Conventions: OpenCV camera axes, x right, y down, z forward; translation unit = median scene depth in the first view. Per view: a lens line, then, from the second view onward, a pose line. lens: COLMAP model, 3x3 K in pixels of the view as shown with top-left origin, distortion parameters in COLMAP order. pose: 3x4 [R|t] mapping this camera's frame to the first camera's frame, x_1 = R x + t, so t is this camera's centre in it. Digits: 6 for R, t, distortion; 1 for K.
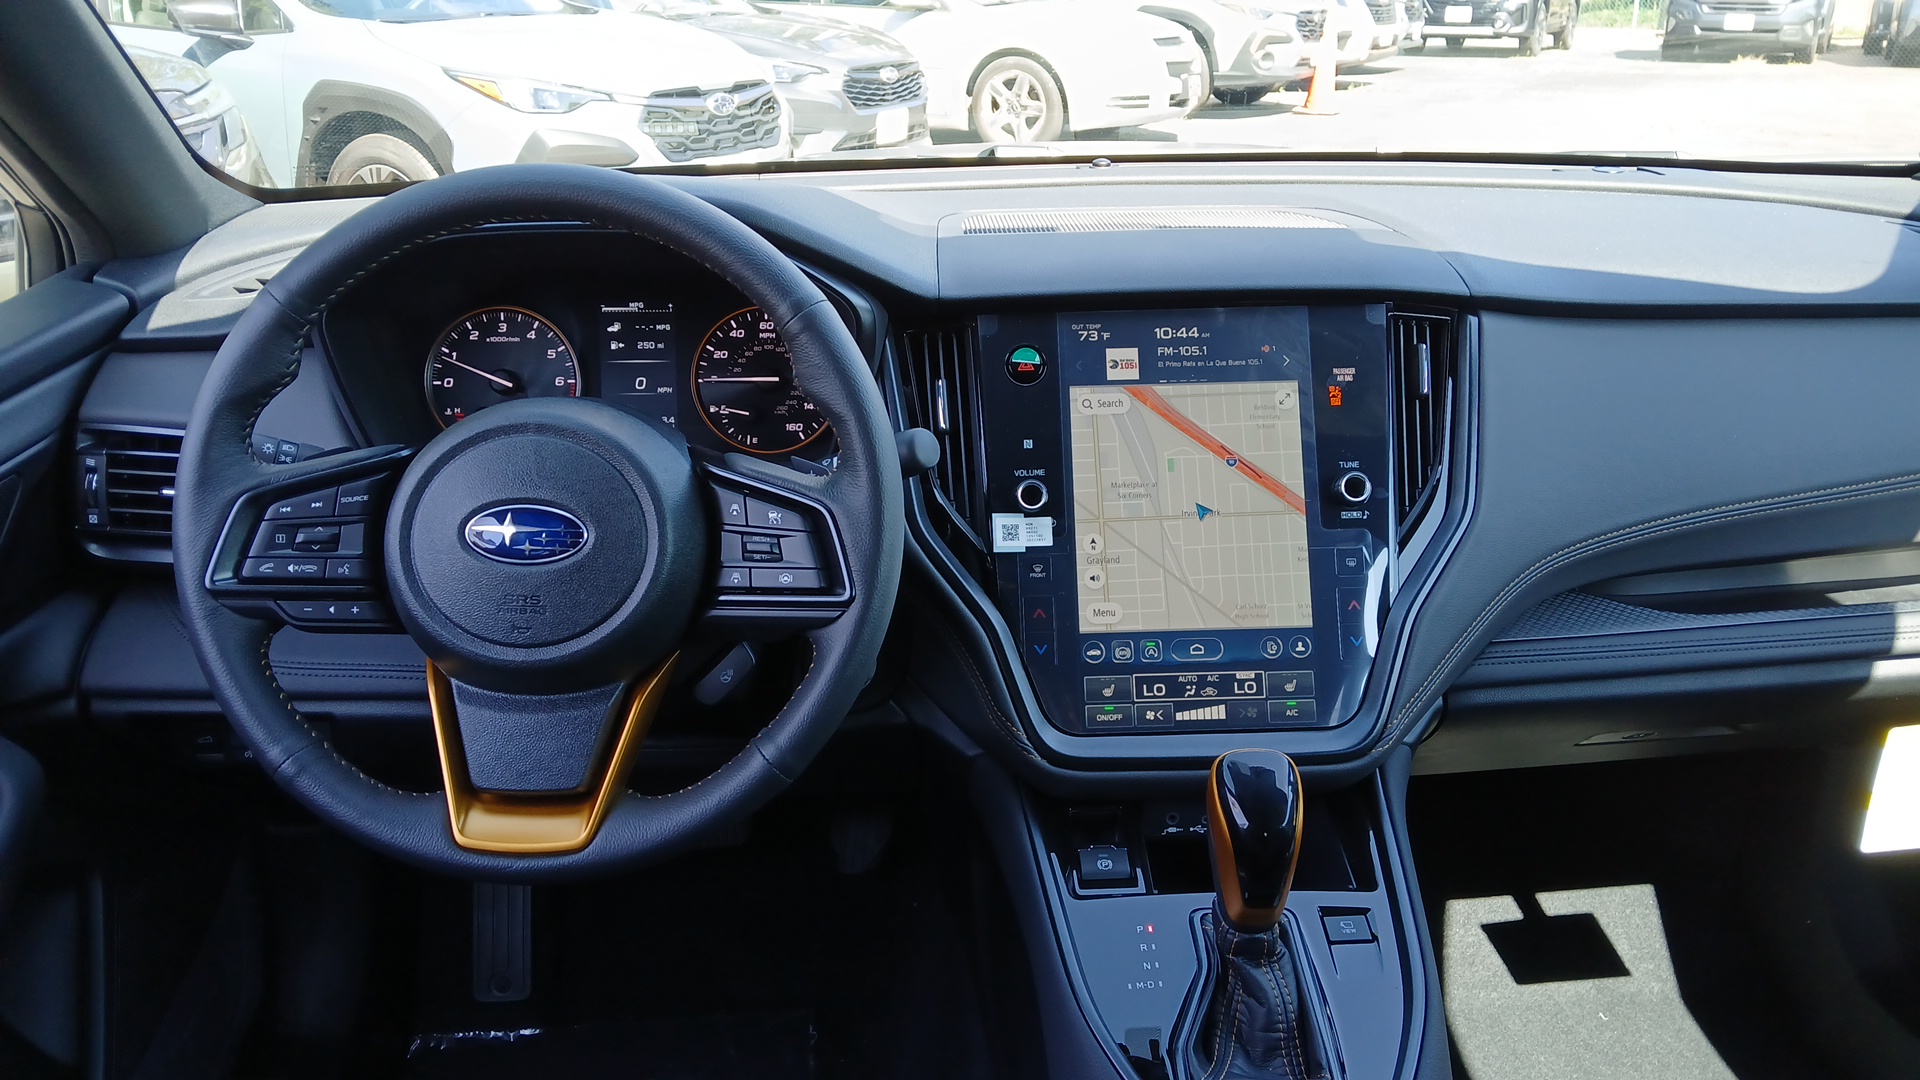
lens RADIAL K [[1519.6, 0, 1024.9], [0, 1519.6, 583.8], [0, 0, 1]] dist [0.063477, -0.133941]
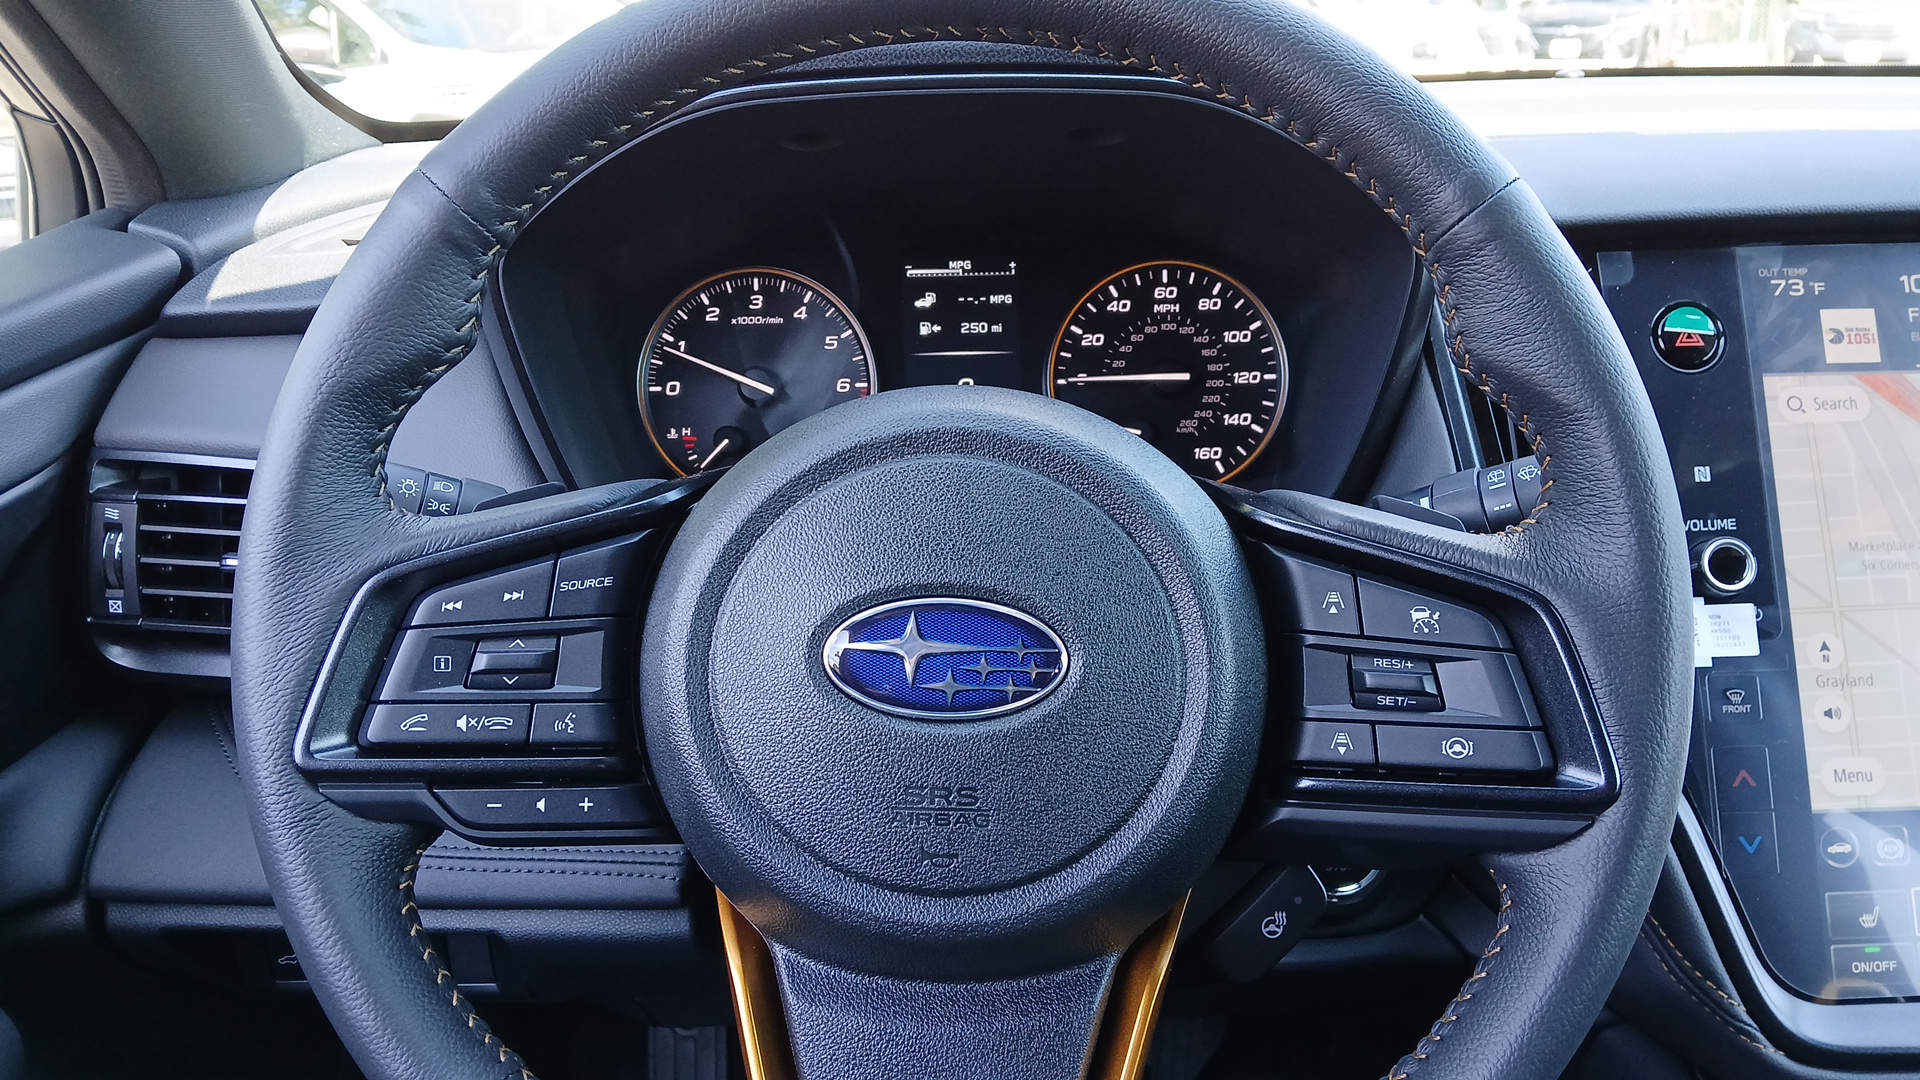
lens RADIAL K [[1519.6, 0, 1011.2], [0, 1519.6, 586.0], [0, 0, 1]] dist [0.063477, -0.133941]
pose [[0.998571, -0.000976, -0.053431, -0.220559], [-0.000708, 0.999504, -0.031485, -0.031750], [0.053435, 0.031478, 0.998075, 0.410554]]
